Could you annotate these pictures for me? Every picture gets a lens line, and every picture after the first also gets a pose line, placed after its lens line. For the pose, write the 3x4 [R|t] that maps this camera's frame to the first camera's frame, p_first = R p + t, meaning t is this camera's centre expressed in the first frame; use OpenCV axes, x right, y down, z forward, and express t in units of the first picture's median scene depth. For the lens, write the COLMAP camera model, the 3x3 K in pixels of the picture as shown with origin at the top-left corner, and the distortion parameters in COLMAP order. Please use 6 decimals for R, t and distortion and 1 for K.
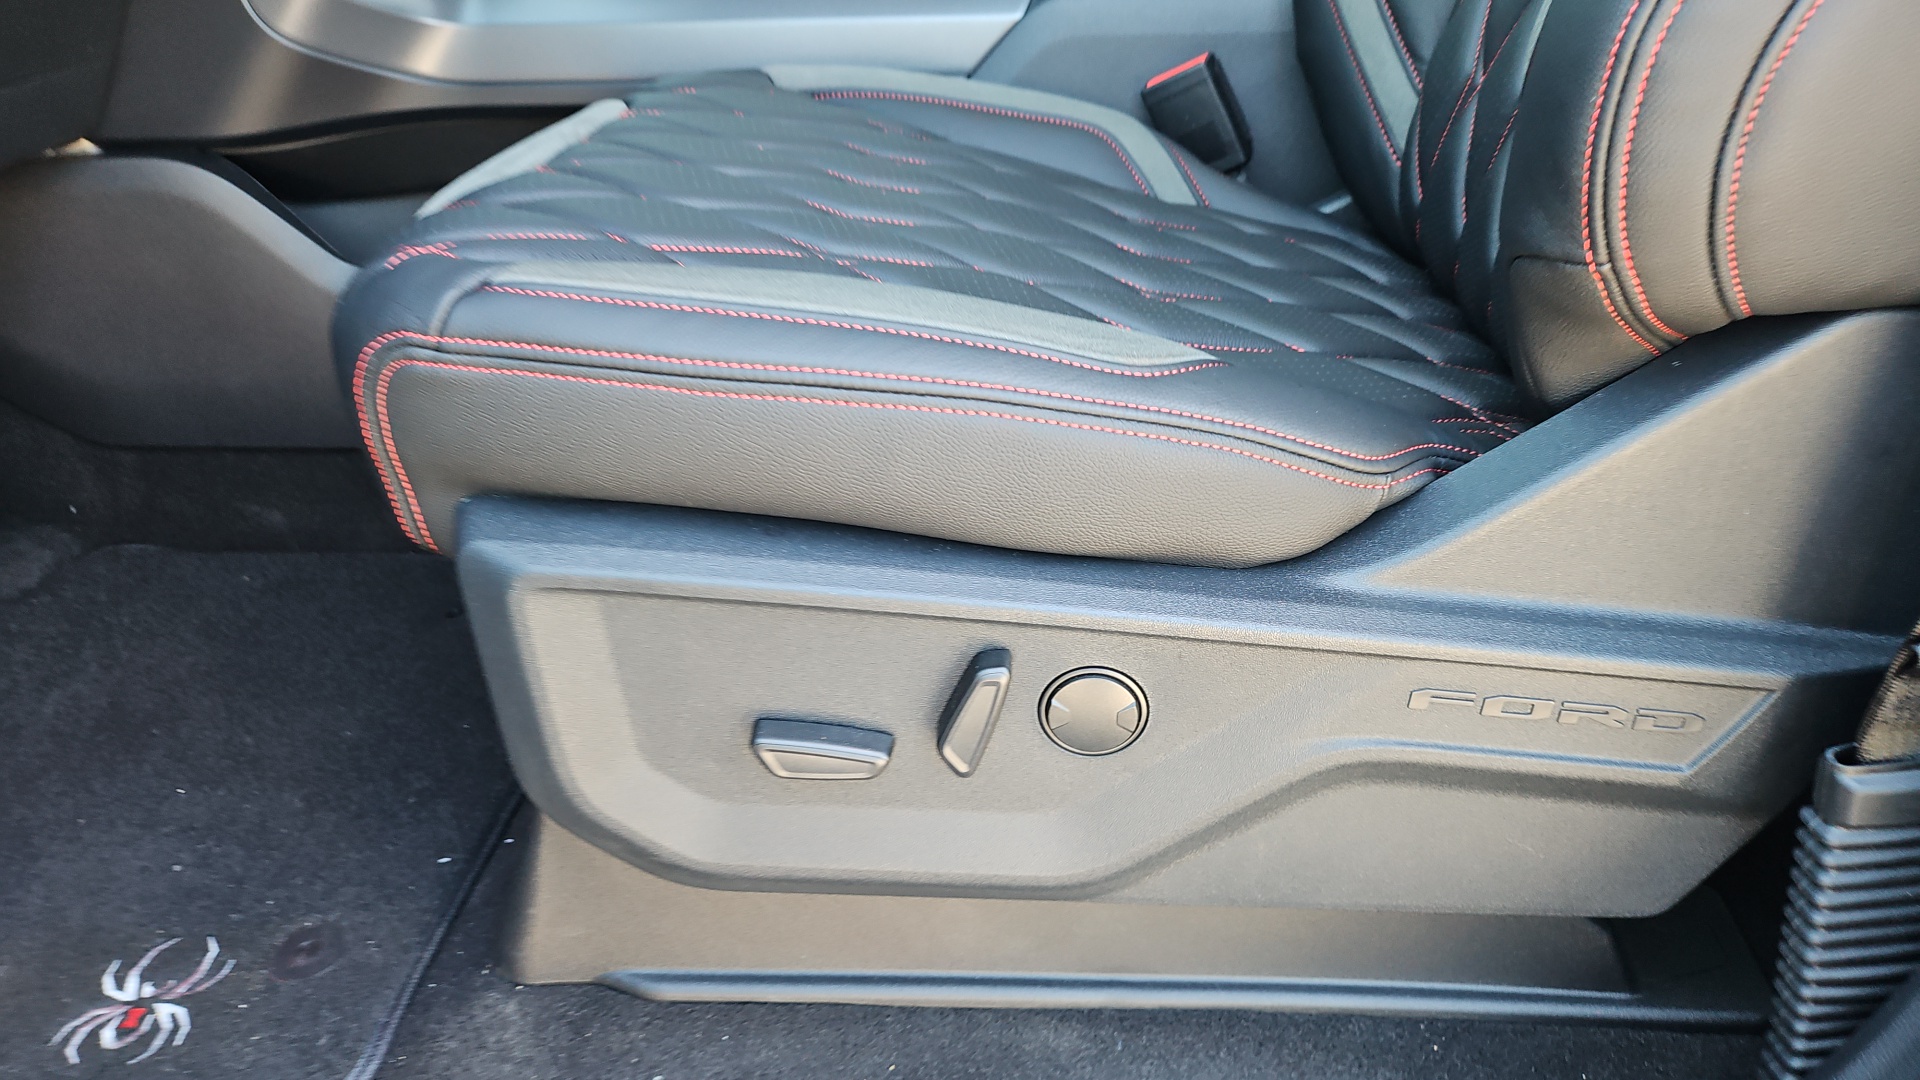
lens RADIAL K [[1305.8, 0, 964.9], [0, 1305.8, 527.1], [0, 0, 1]] dist [0.019841, -0.019833]
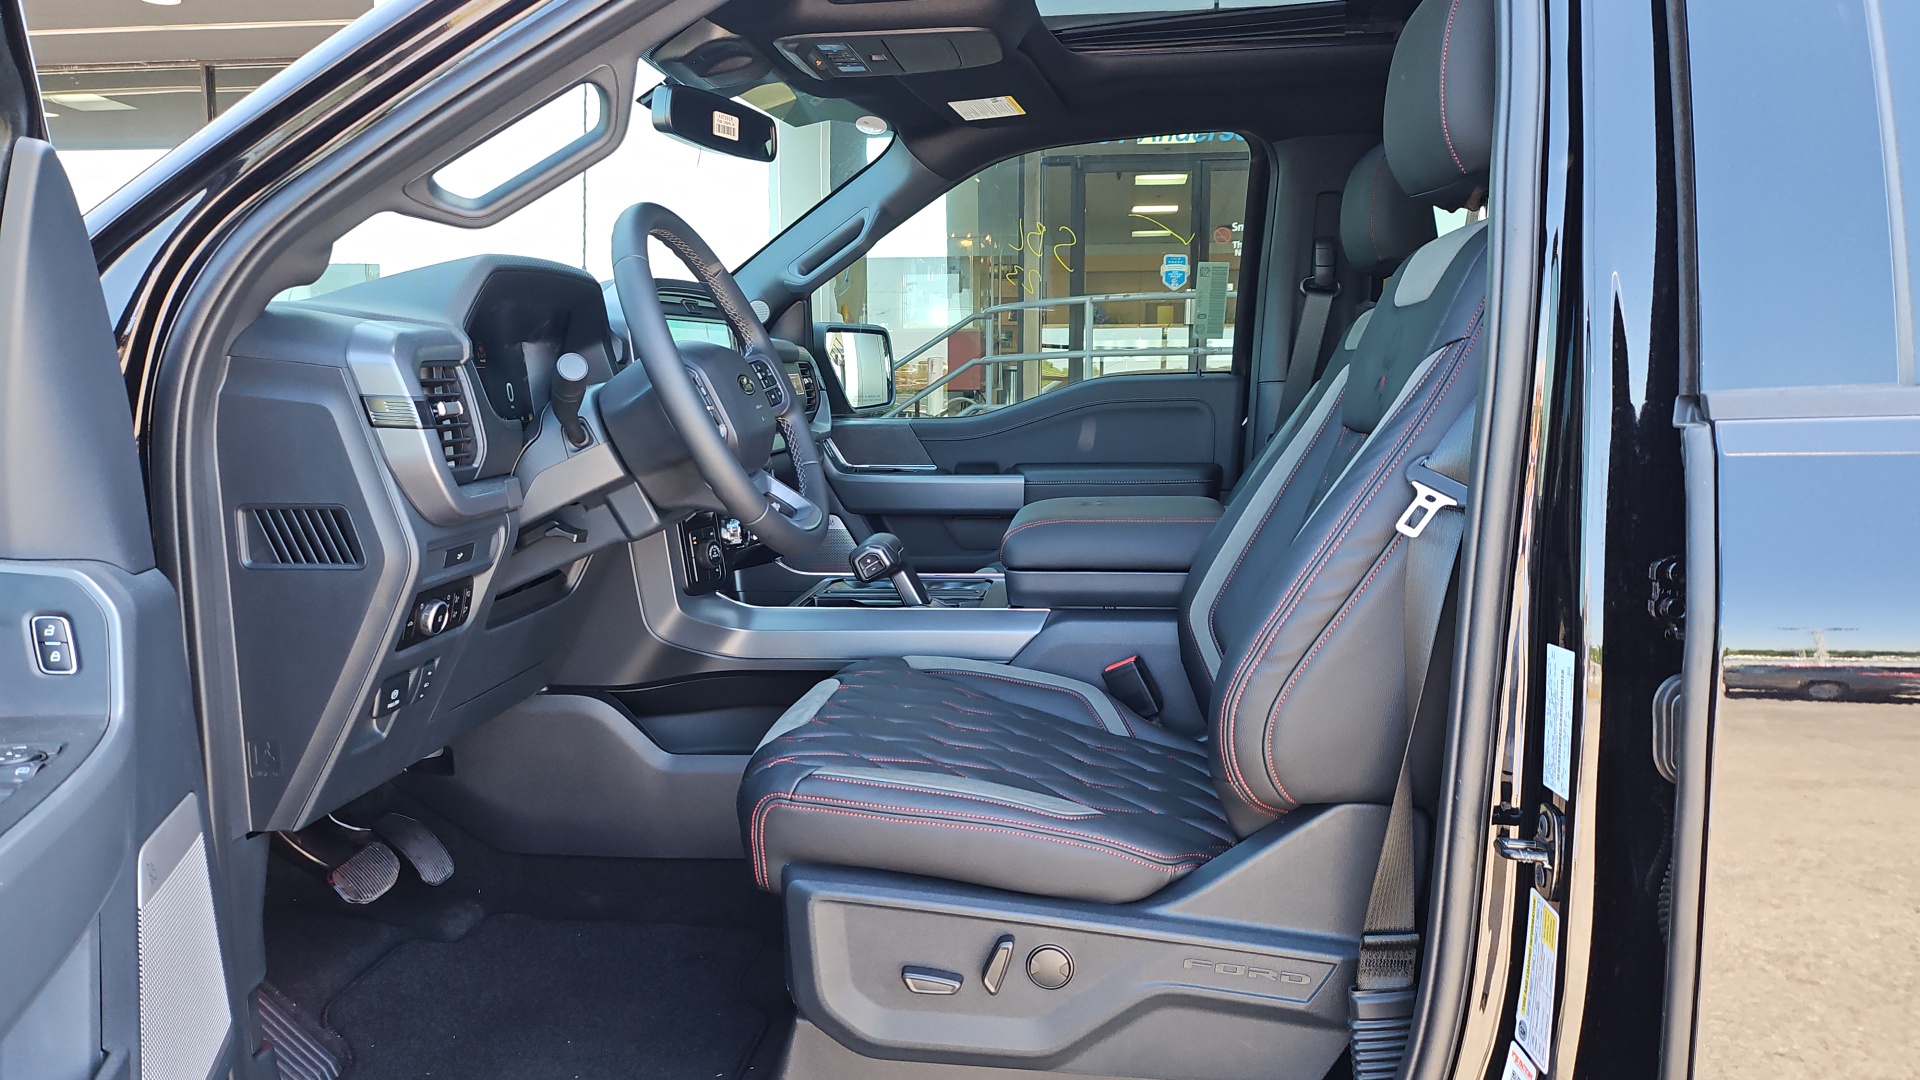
lens RADIAL K [[1305.8, 0, 962.6], [0, 1305.8, 524.2], [0, 0, 1]] dist [0.019841, -0.019833]
pose [[0.998479, 0.019515, -0.051566, 0.047509], [-0.036343, 0.936273, -0.349388, 0.218575], [0.041461, 0.350730, 0.935558, -1.426439]]
